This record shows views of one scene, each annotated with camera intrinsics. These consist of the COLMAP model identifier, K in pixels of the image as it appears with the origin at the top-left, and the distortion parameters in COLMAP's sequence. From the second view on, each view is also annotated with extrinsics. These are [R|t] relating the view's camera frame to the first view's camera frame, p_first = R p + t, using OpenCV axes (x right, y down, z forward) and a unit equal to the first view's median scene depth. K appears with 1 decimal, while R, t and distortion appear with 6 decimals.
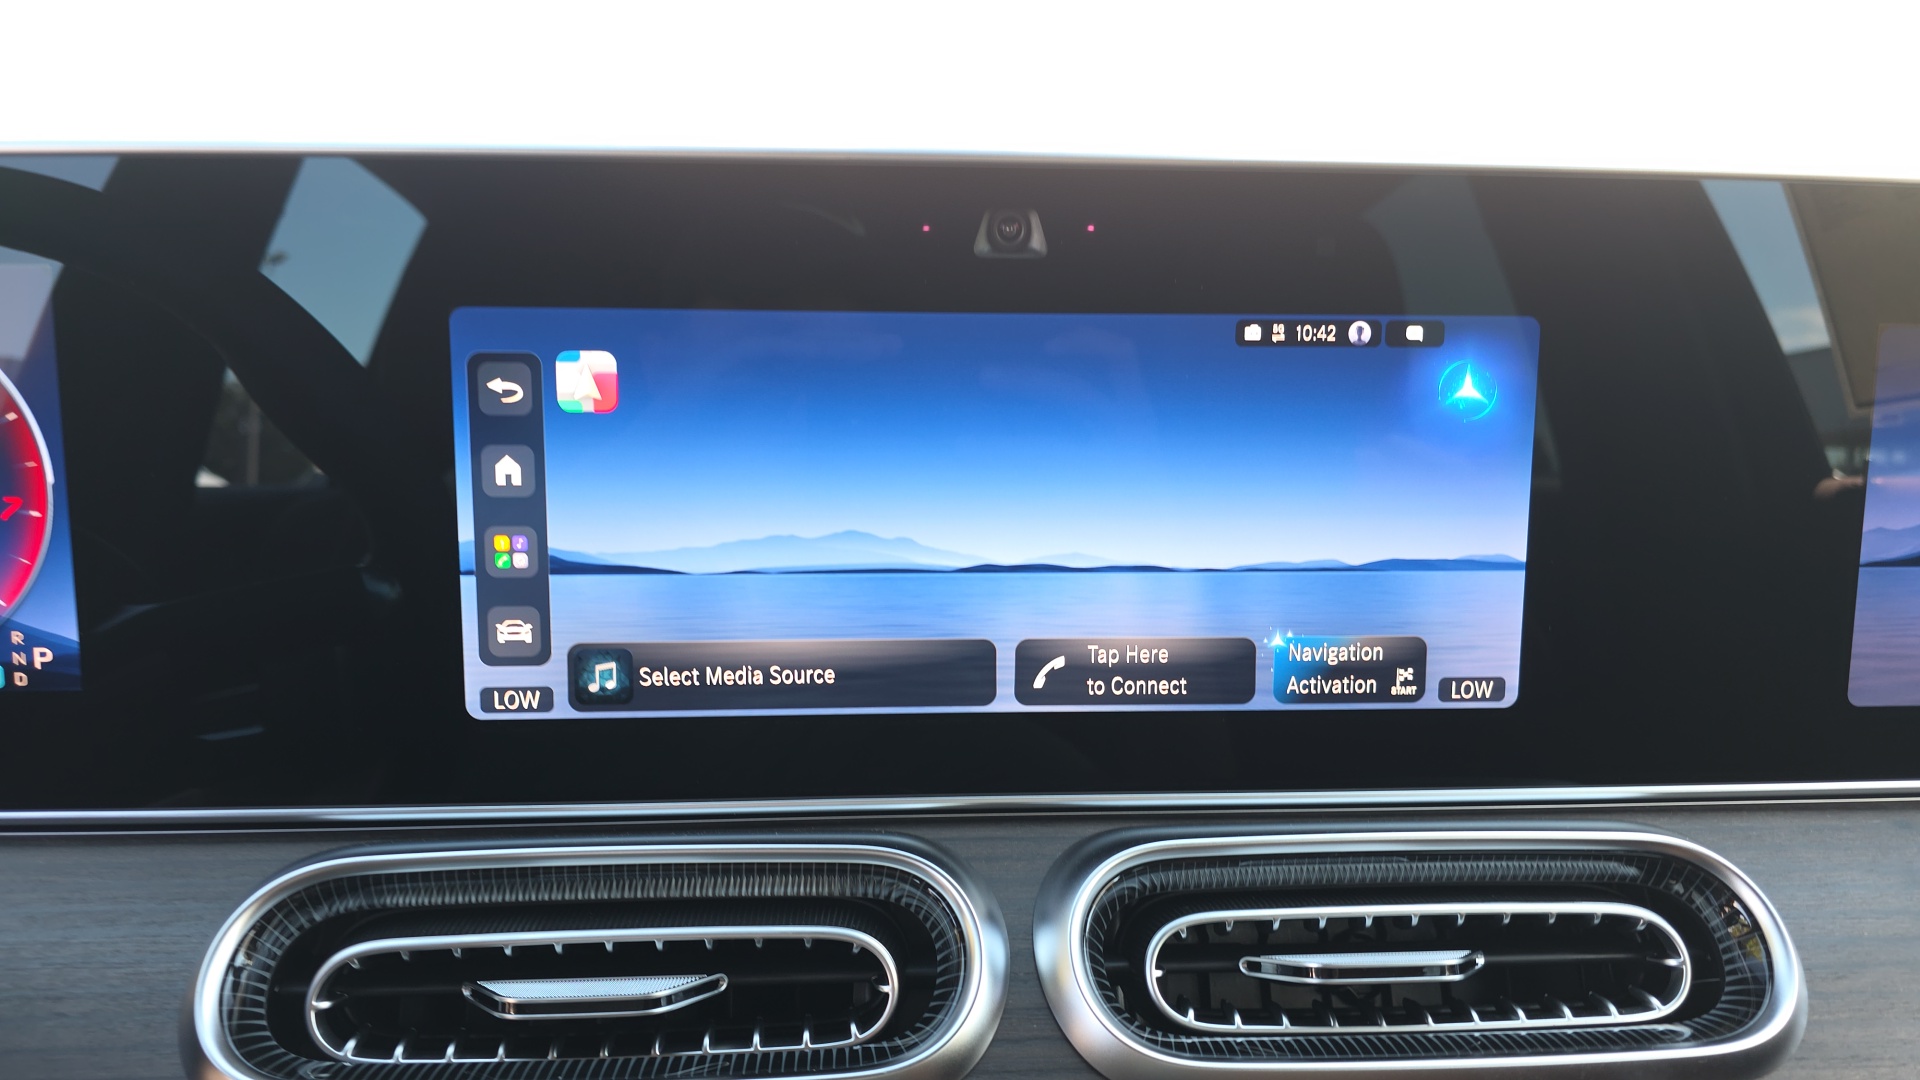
lens RADIAL K [[1307.0, 0, 980.1], [0, 1307.0, 554.1], [0, 0, 1]] dist [0.063003, -0.076088]
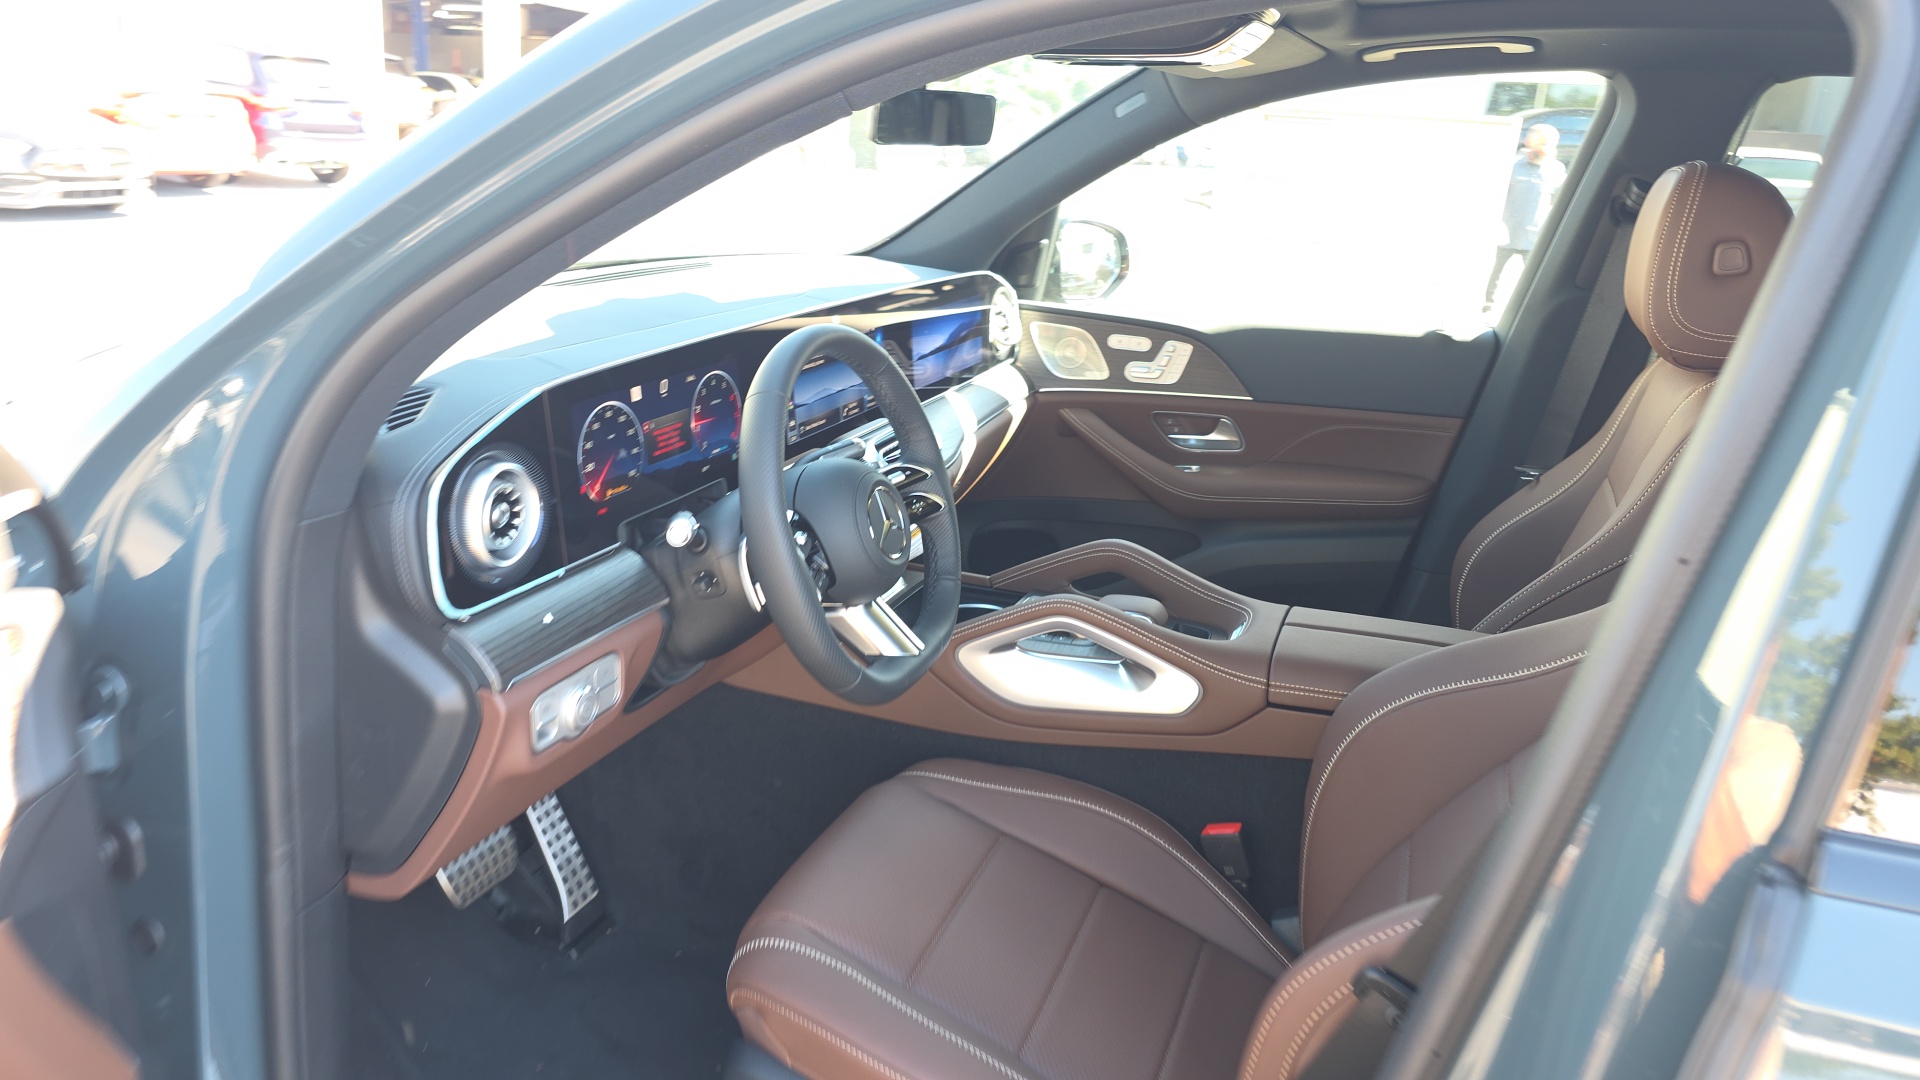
lens RADIAL K [[1307.0, 0, 909.5], [0, 1307.0, 495.2], [0, 0, 1]] dist [0.063003, -0.076088]
pose [[0.442624, -0.239024, 0.864264, -4.060843], [0.157793, 0.969541, 0.187328, -0.470351], [-0.882715, 0.053459, 0.466858, -1.396515]]
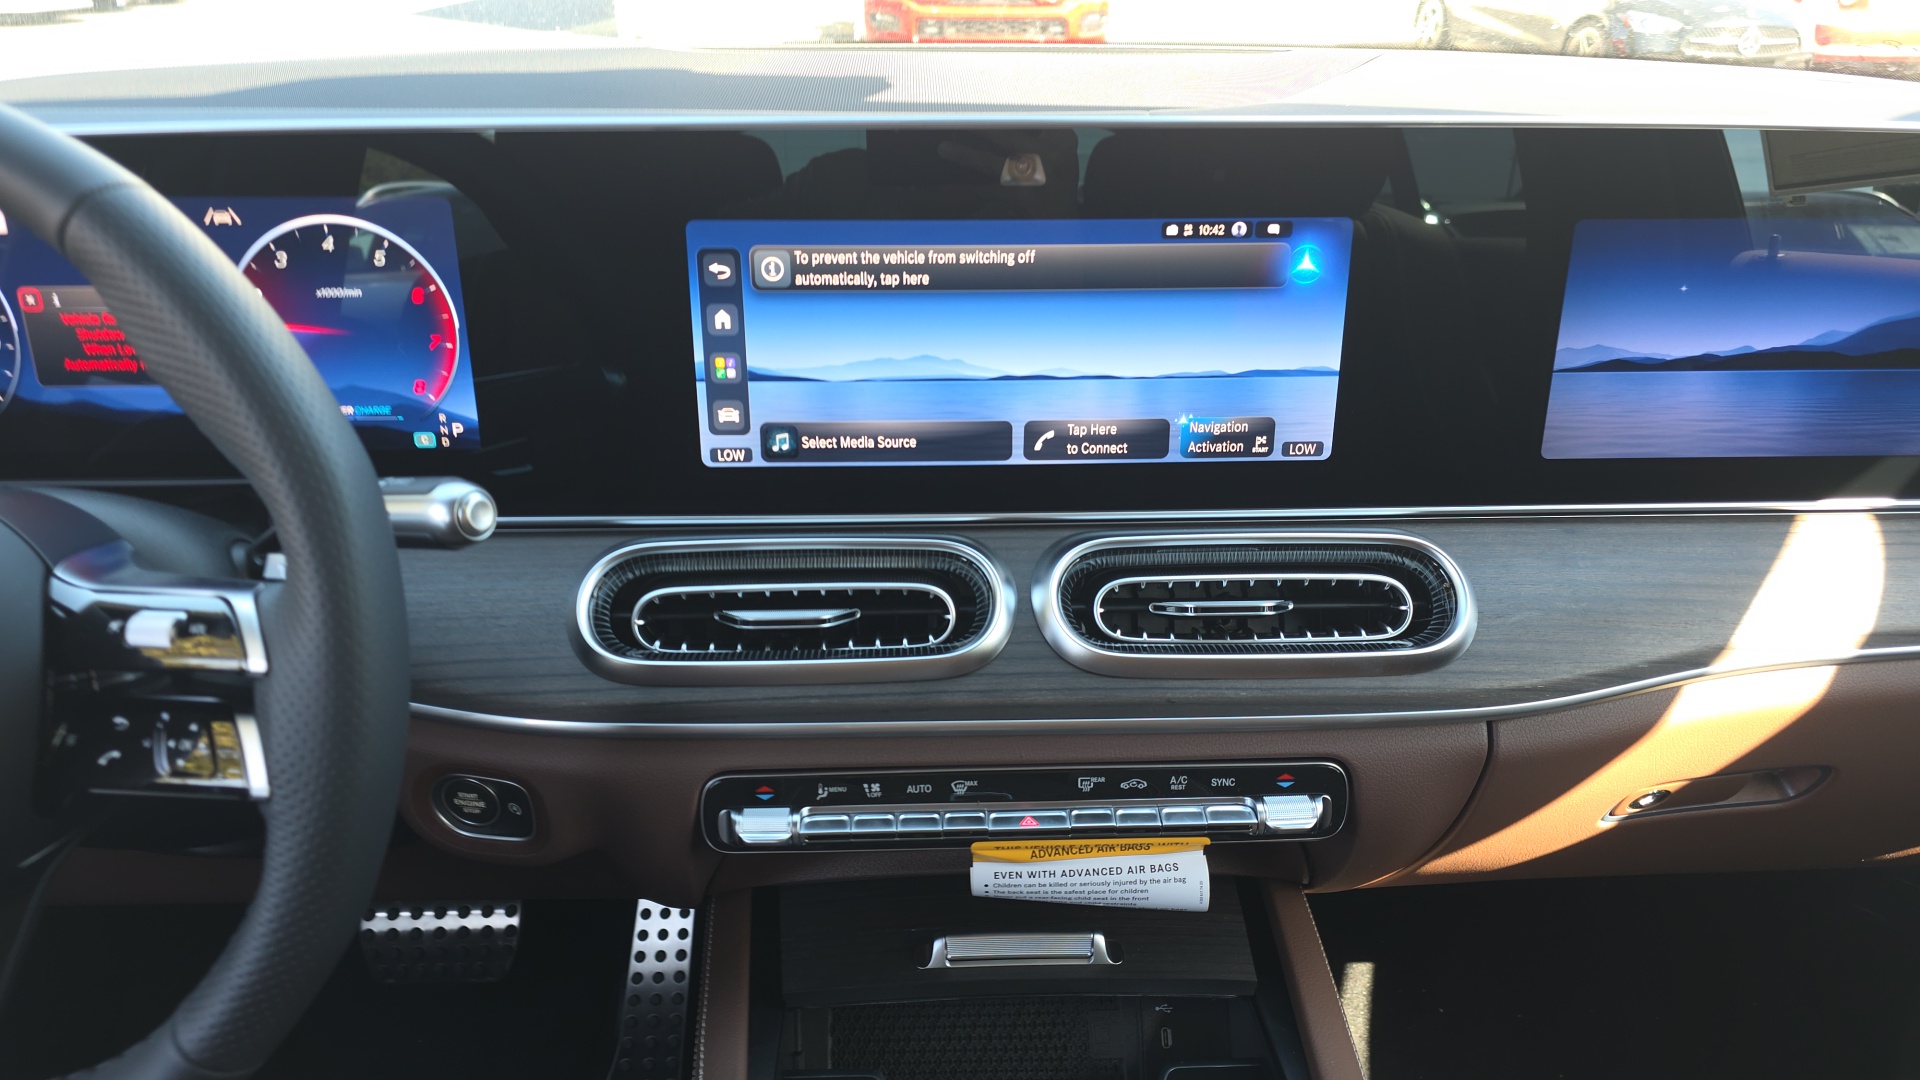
lens RADIAL K [[1307.0, 0, 954.6], [0, 1307.0, 557.2], [0, 0, 1]] dist [0.063003, -0.076088]
pose [[0.999550, 0.004702, -0.029630, -0.011239], [0.001340, 0.979657, 0.200677, -0.100513], [0.029971, -0.200626, 0.979209, -0.682113]]
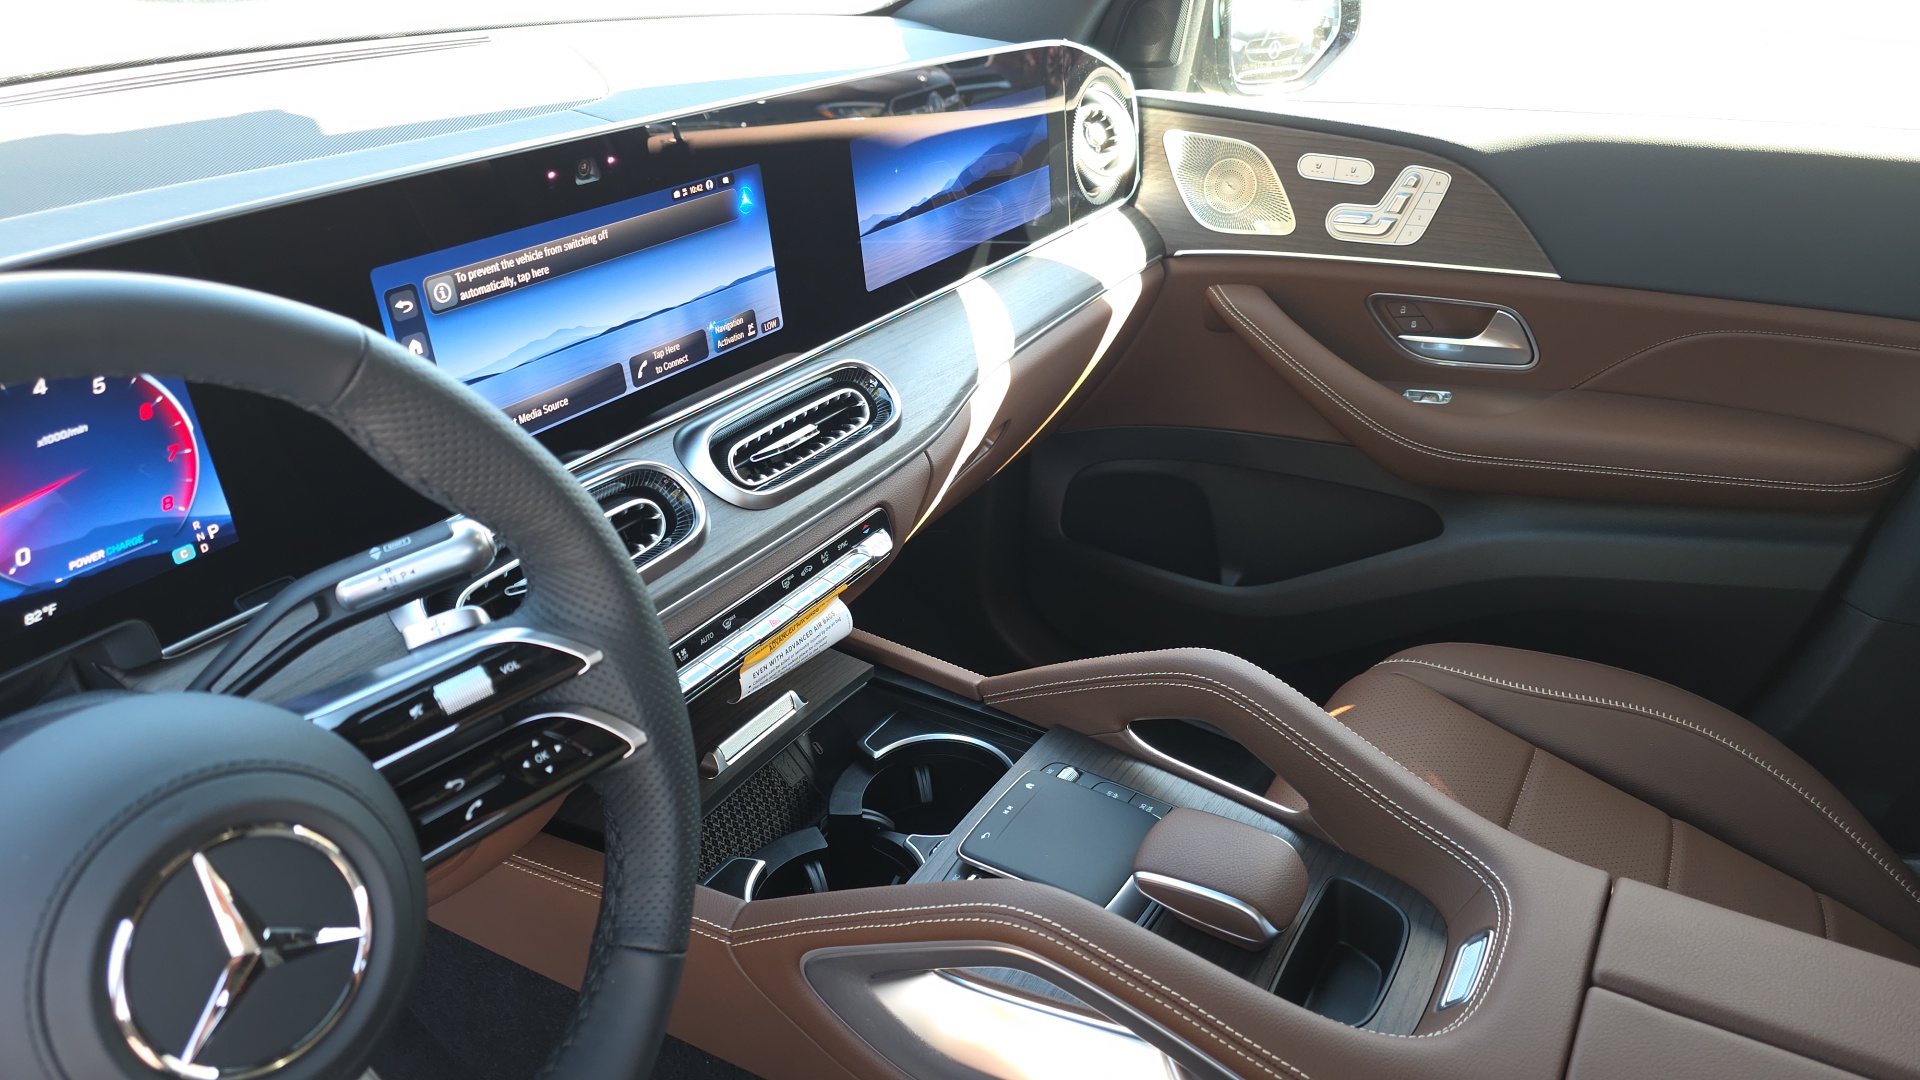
lens RADIAL K [[1307.0, 0, 979.6], [0, 1307.0, 531.8], [0, 0, 1]] dist [0.063003, -0.076088]
pose [[0.565333, -0.385199, 0.729397, -1.371958], [0.179825, 0.920550, 0.346771, -0.327996], [-0.805022, -0.064877, 0.589686, -0.781408]]
